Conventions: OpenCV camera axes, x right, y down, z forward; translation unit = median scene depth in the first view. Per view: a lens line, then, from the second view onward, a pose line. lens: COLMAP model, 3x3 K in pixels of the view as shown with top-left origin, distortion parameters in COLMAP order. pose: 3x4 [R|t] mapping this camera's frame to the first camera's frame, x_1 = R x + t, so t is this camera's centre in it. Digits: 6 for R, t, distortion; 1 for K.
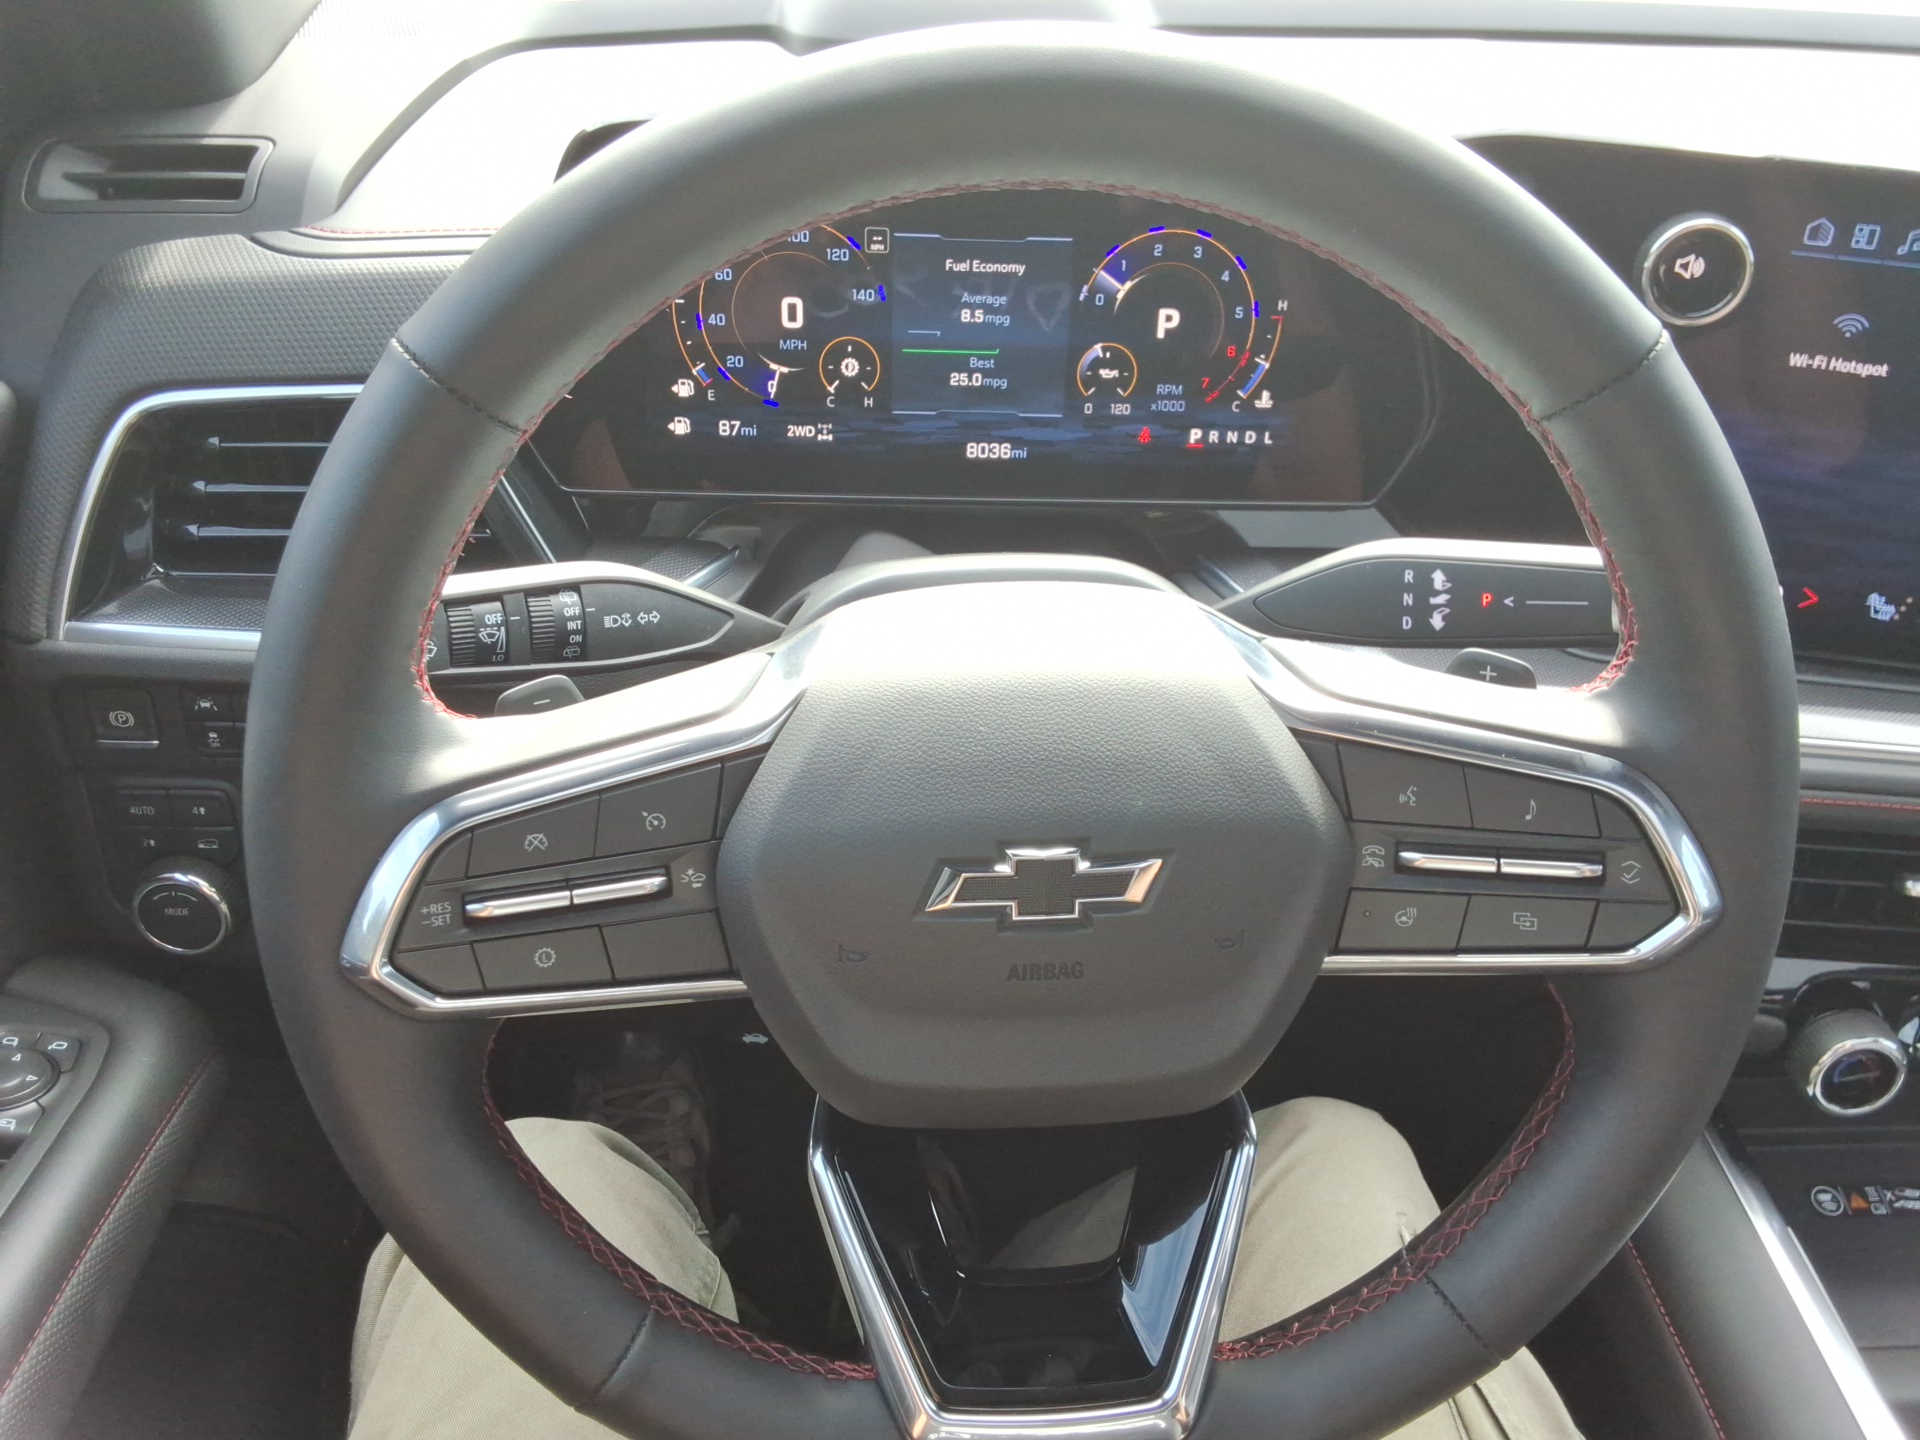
lens RADIAL K [[1536.1, 0, 978.7], [0, 1536.1, 727.1], [0, 0, 1]] dist [0.123205, -0.185481]
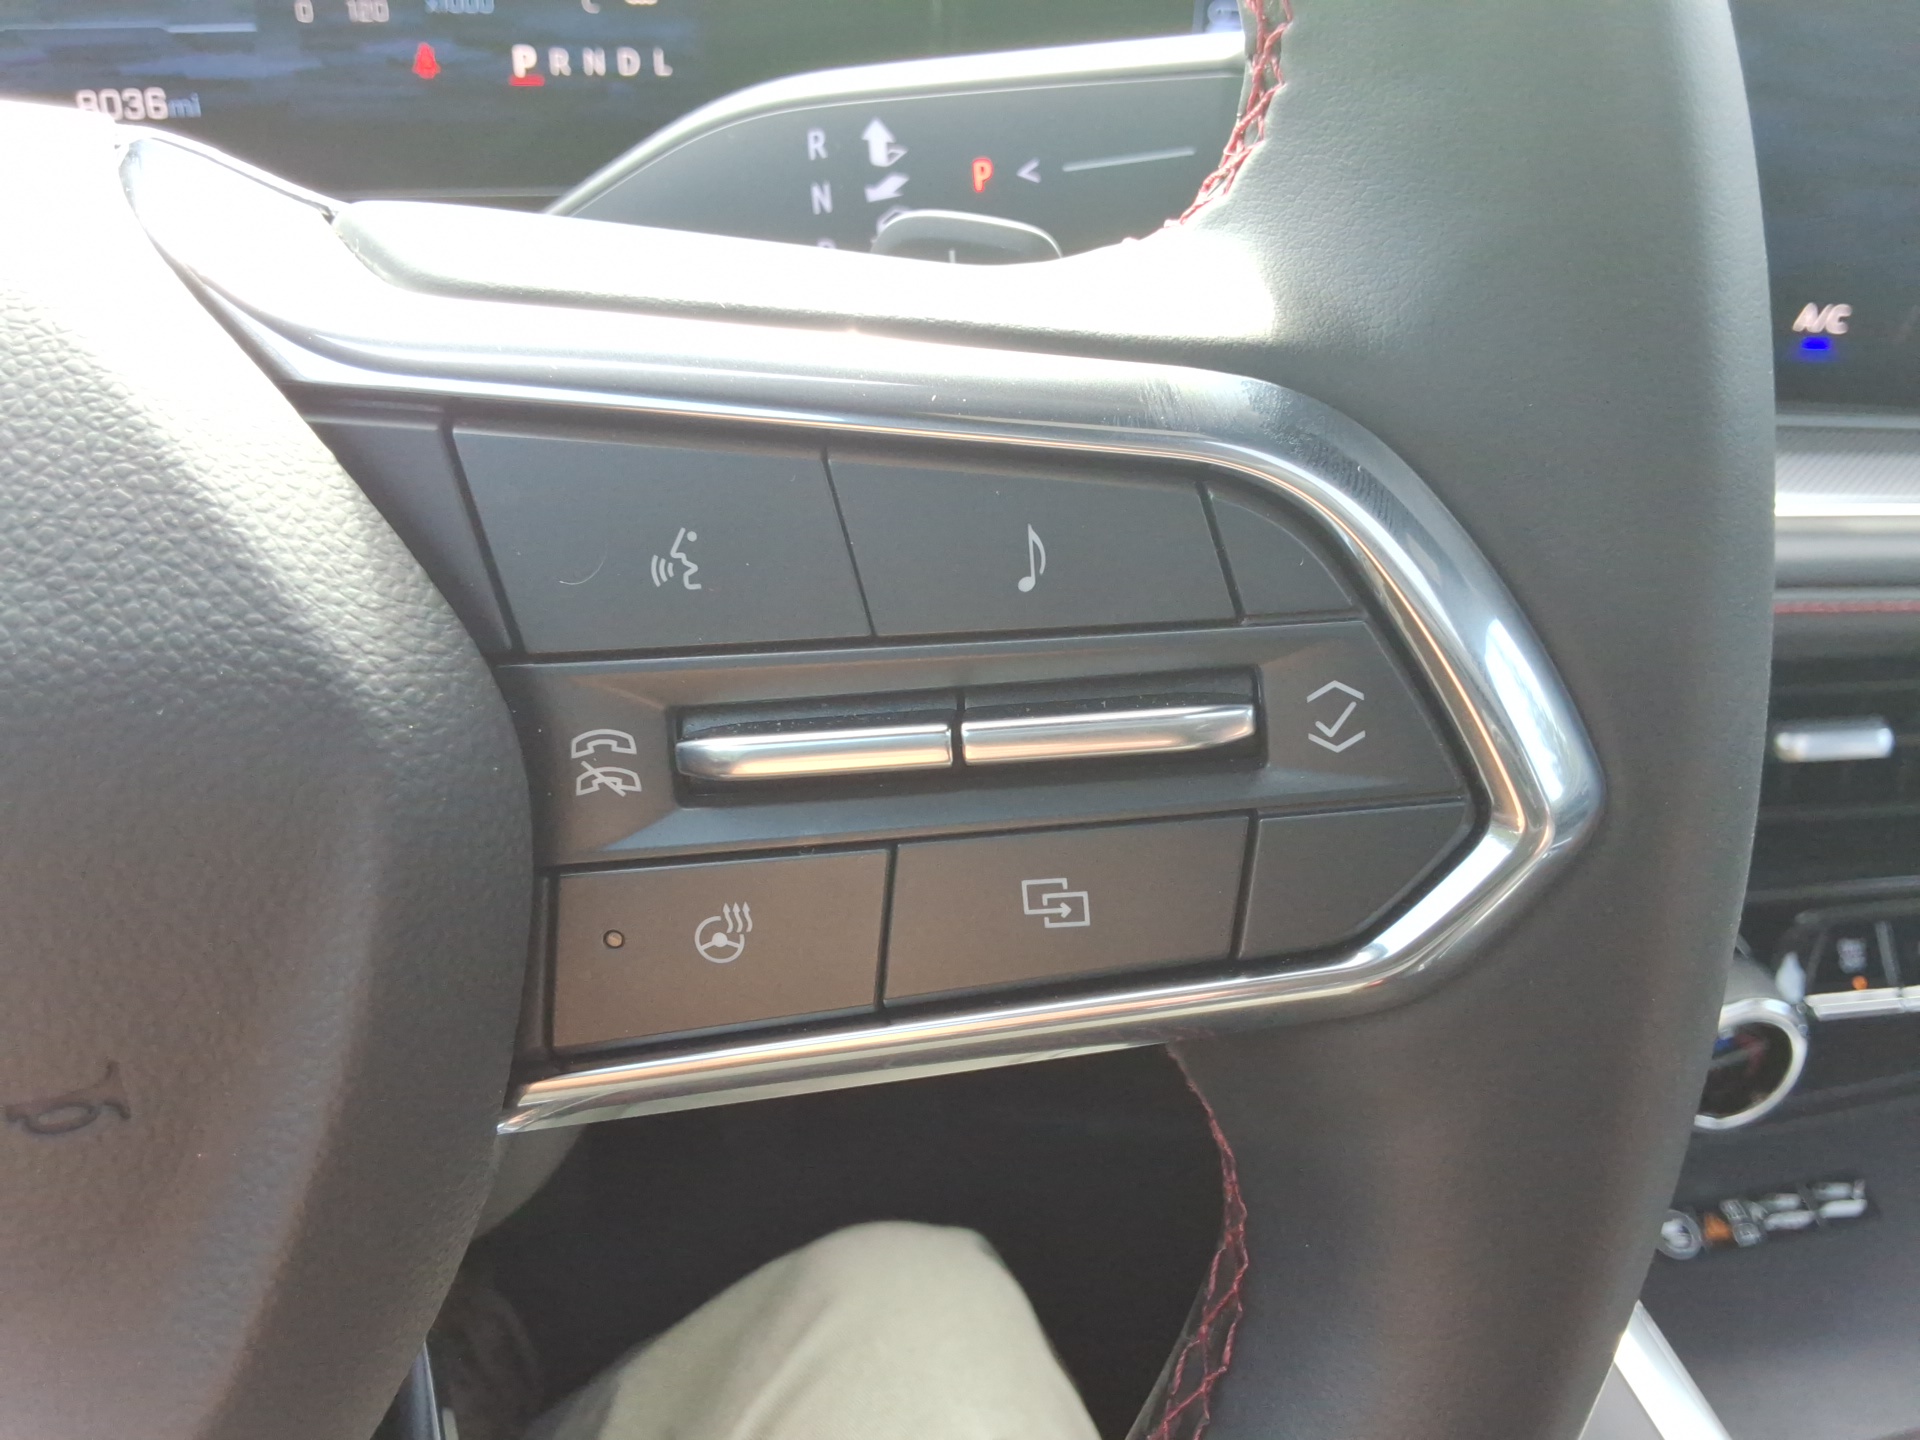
lens RADIAL K [[1536.1, 0, 978.1], [0, 1536.1, 733.0], [0, 0, 1]] dist [0.123205, -0.185481]
pose [[0.980849, -0.105485, 0.163734, 0.190954], [0.103748, 0.994419, 0.019151, 0.054076], [-0.164841, -0.001797, 0.986319, 0.455366]]
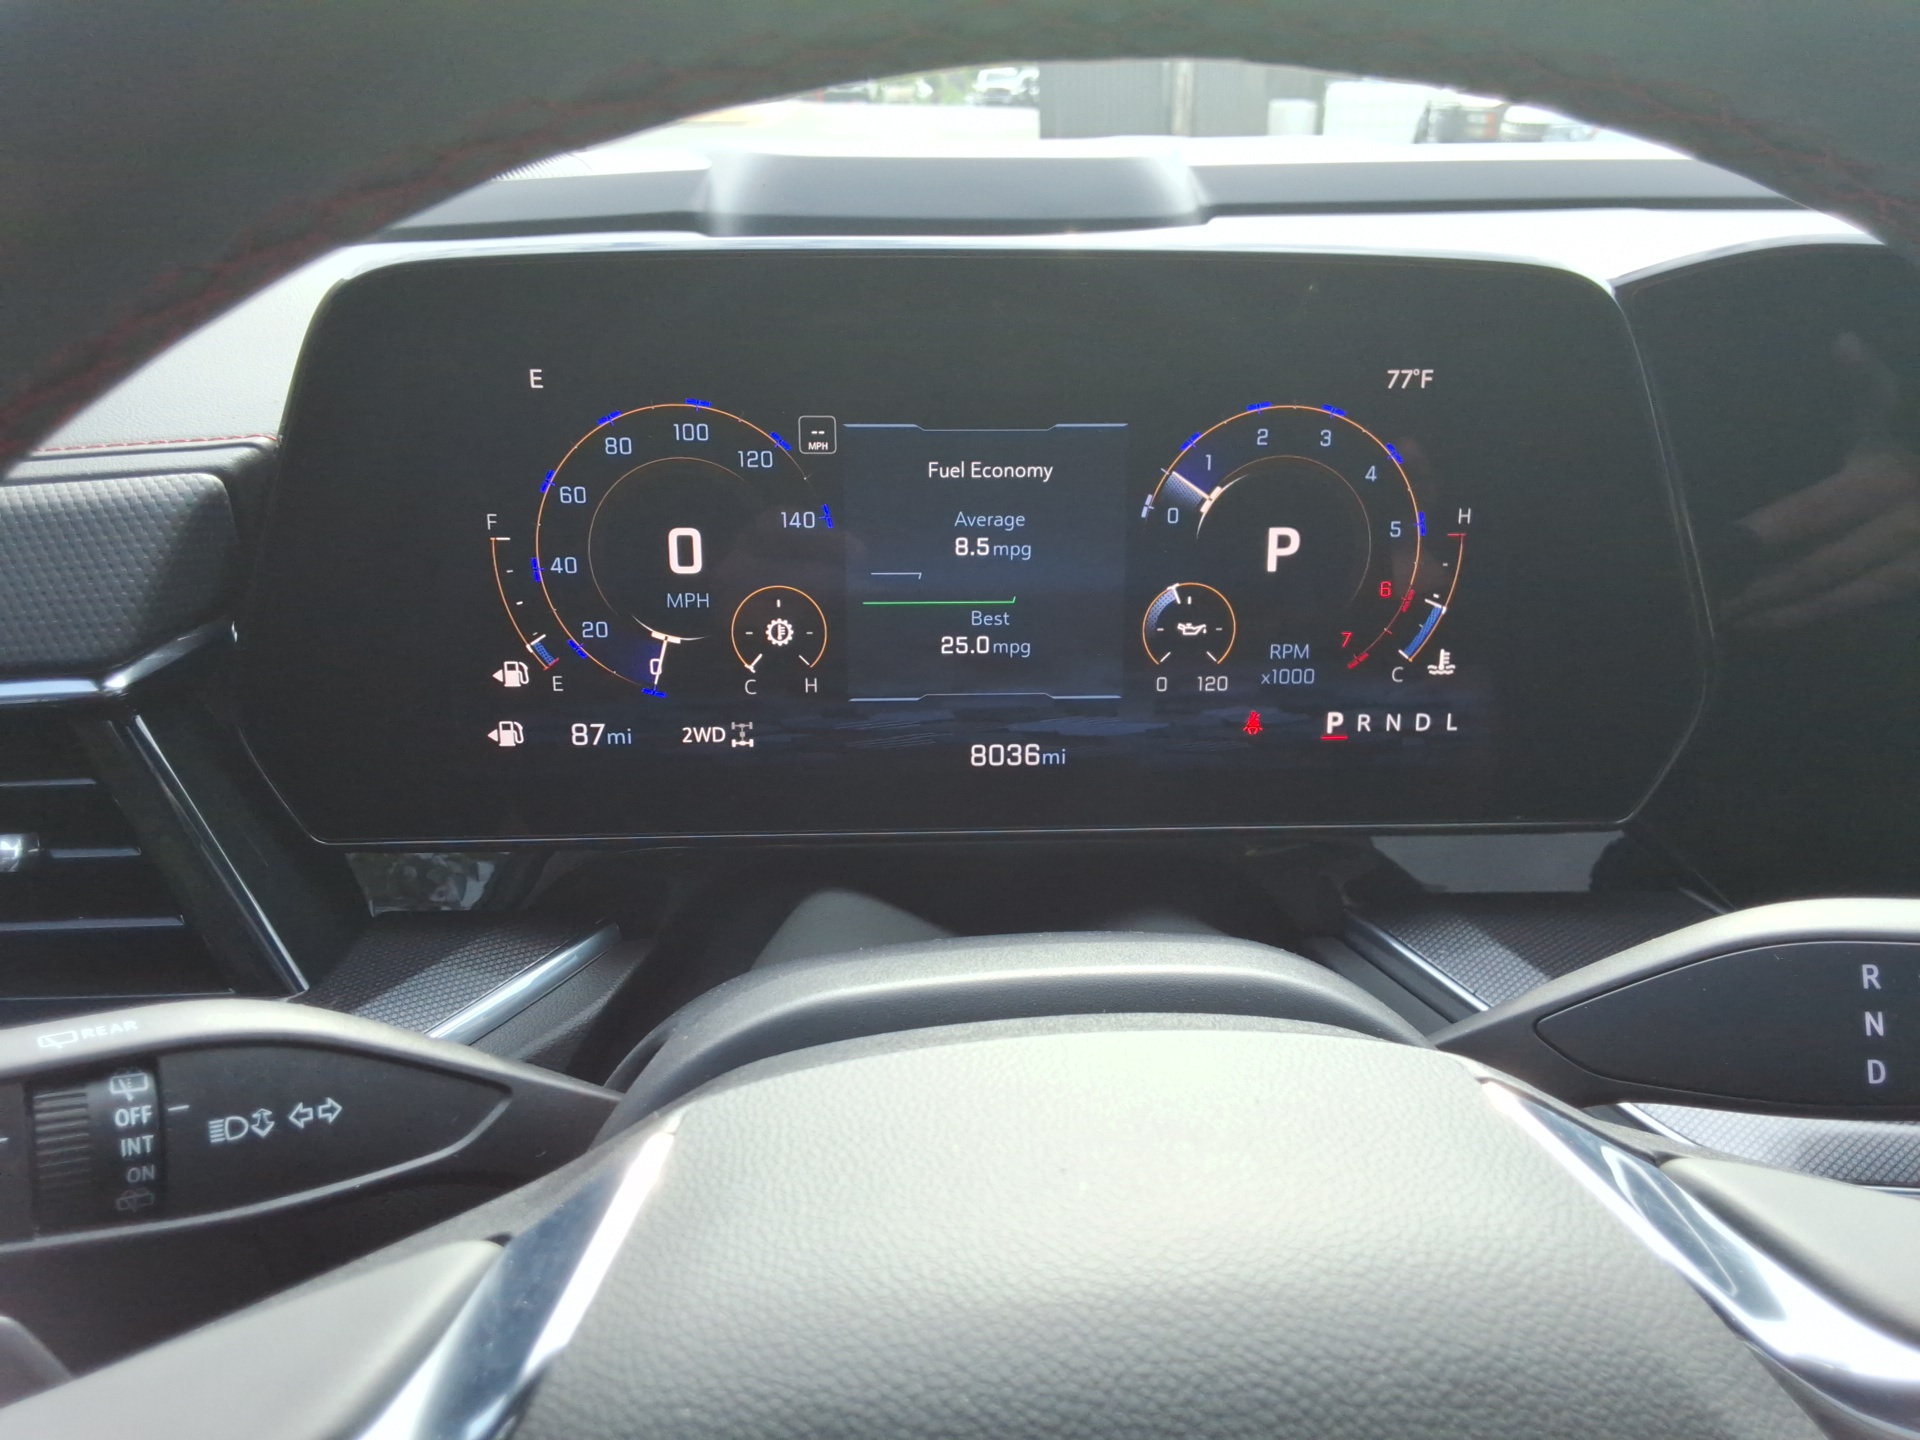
lens RADIAL K [[1536.1, 0, 964.6], [0, 1536.1, 706.7], [0, 0, 1]] dist [0.123205, -0.185481]
pose [[0.999260, -0.033556, -0.018796, 0.002429], [0.028759, 0.976378, -0.214148, -0.067936], [0.025538, 0.213449, 0.976620, 0.402199]]
